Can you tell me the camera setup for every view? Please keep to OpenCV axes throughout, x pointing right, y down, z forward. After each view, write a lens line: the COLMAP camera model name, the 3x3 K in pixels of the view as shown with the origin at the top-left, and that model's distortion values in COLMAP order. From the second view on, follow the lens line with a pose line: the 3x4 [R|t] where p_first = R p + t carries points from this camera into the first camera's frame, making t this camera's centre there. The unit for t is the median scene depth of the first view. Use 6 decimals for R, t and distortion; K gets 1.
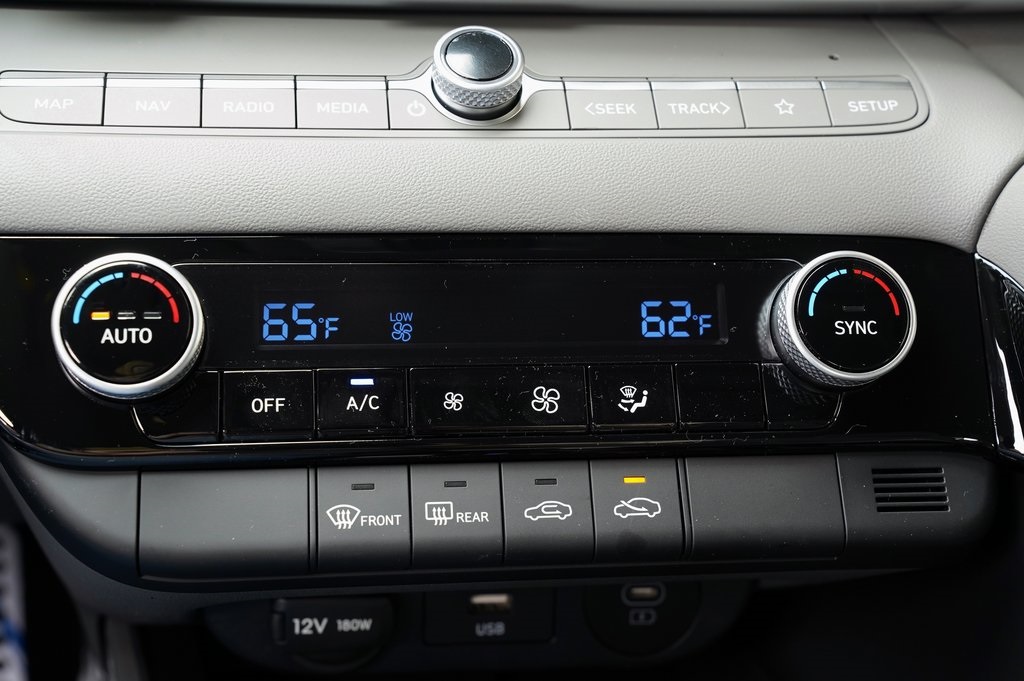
lens RADIAL K [[1490.0, 0, 509.7], [0, 1490.0, 337.7], [0, 0, 1]] dist [0.135286, 0.000000]
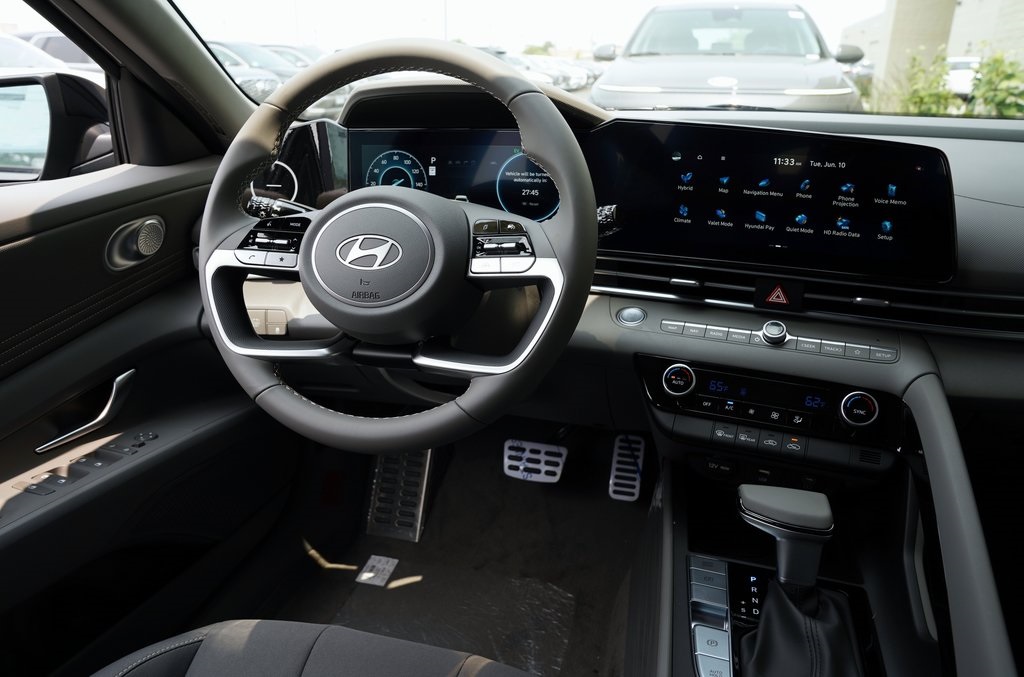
lens RADIAL K [[705.6, 0, 511.5], [0, 705.6, 335.8], [0, 0, 1]] dist [-0.127541, 0.083893]
pose [[0.854085, 0.136639, -0.501865, 0.322830], [-0.176600, 0.983739, -0.032707, 0.016472], [0.489235, 0.116564, 0.864327, -0.980481]]
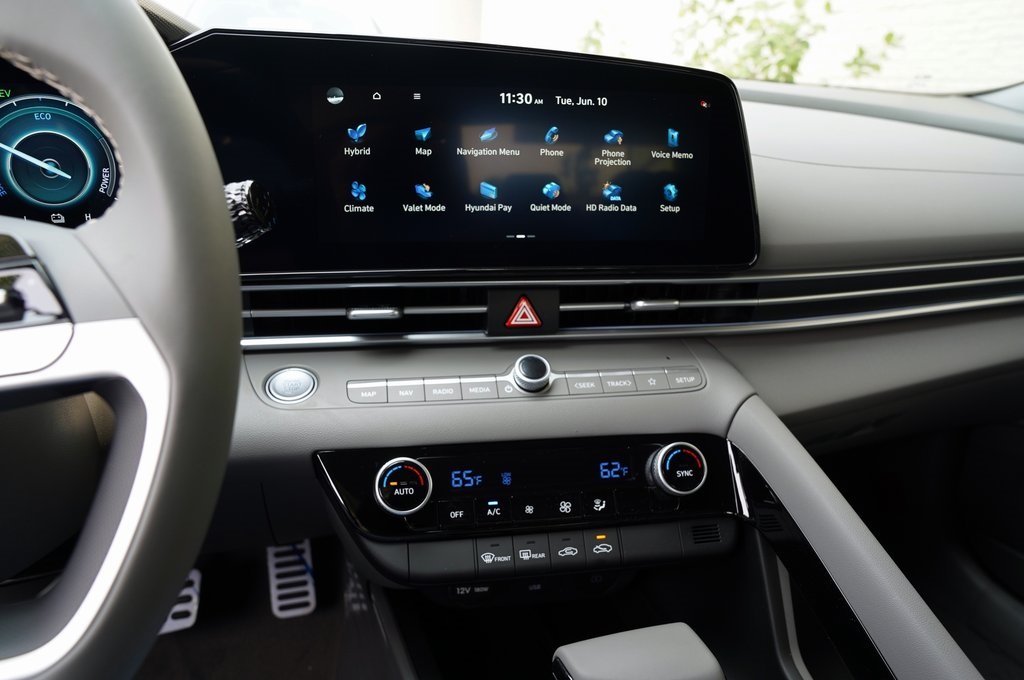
lens RADIAL K [[705.6, 0, 510.6], [0, 705.6, 341.0], [0, 0, 1]] dist [-0.127541, 0.083893]
pose [[0.999130, -0.023505, 0.034462, -0.101257], [0.025973, 0.996991, -0.073038, -0.152004], [-0.032641, 0.073870, 0.996734, -0.190588]]
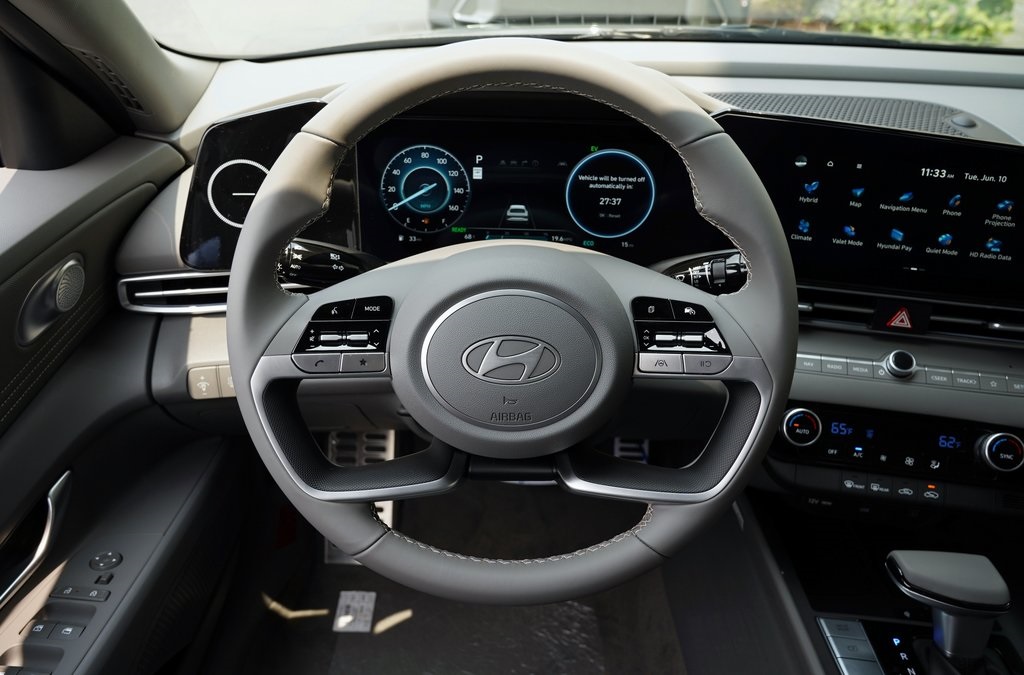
lens RADIAL K [[811.1, 0, 514.1], [0, 811.1, 339.9], [0, 0, 1]] dist [-0.088100, 0.095517]
pose [[0.953964, 0.140078, -0.265198, -0.416120], [-0.114538, 0.987364, 0.109513, -0.348763], [0.277187, -0.074096, 0.957955, -1.089721]]
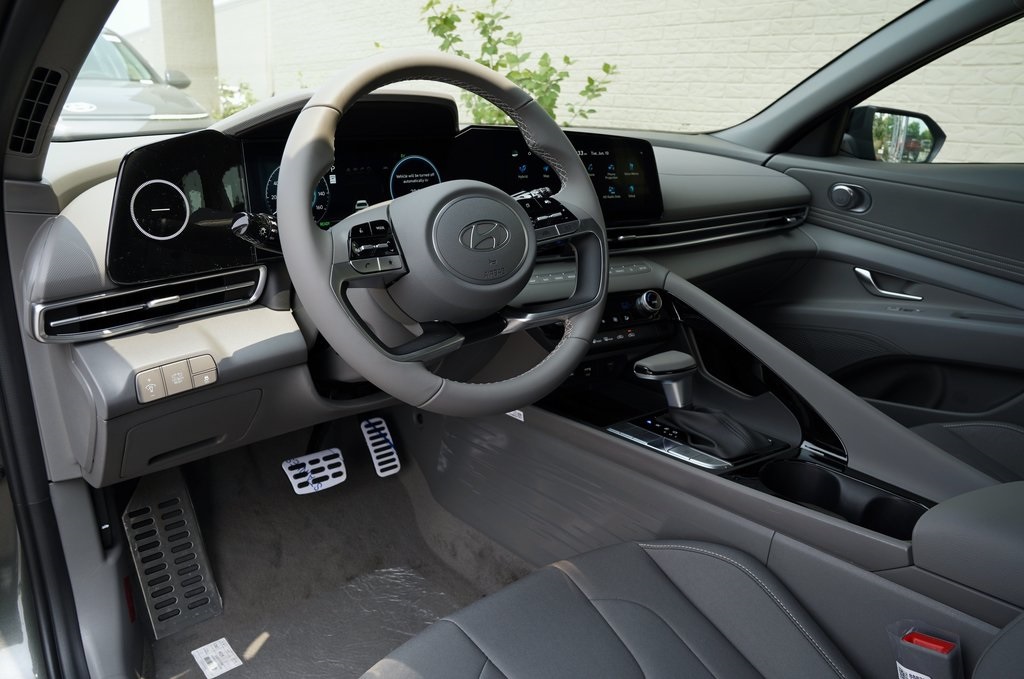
lens RADIAL K [[705.6, 0, 512.6], [0, 705.6, 343.1], [0, 0, 1]] dist [-0.127541, 0.083893]
pose [[0.913664, -0.143634, 0.380245, -1.445418], [0.178195, 0.982337, -0.057103, 0.222618], [-0.365327, 0.119931, 0.923121, -1.460963]]
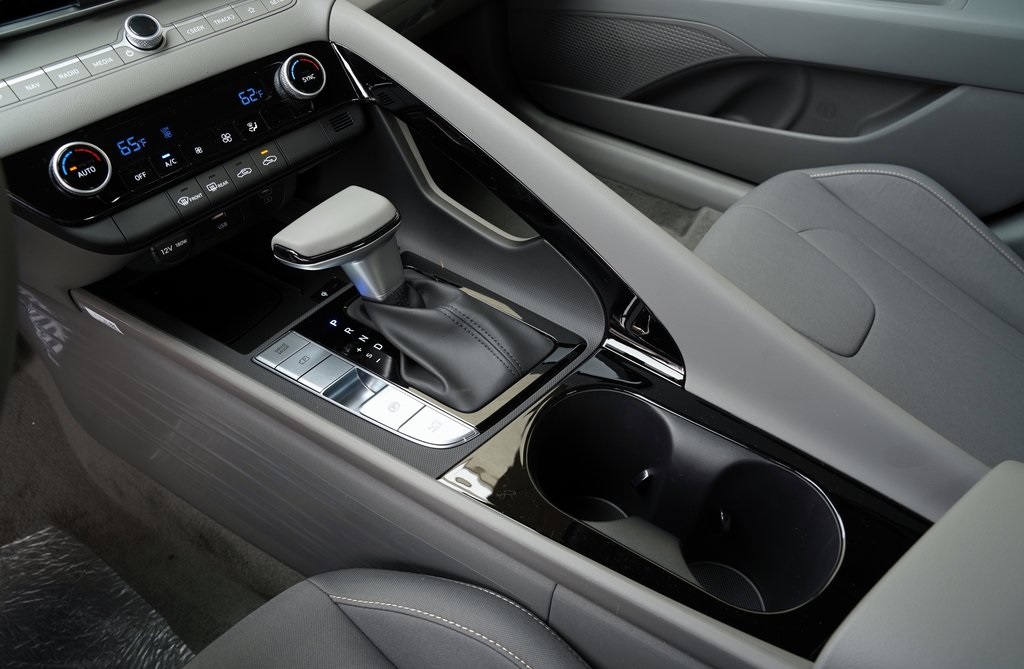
lens RADIAL K [[707.2, 0, 496.7], [0, 707.2, 329.2], [0, 0, 1]] dist [-0.082790, 0.034684]
pose [[0.776030, -0.479455, 0.409757, -0.302996], [0.289978, 0.848186, 0.443275, -0.090992], [-0.560080, -0.225174, 0.797249, -0.473703]]
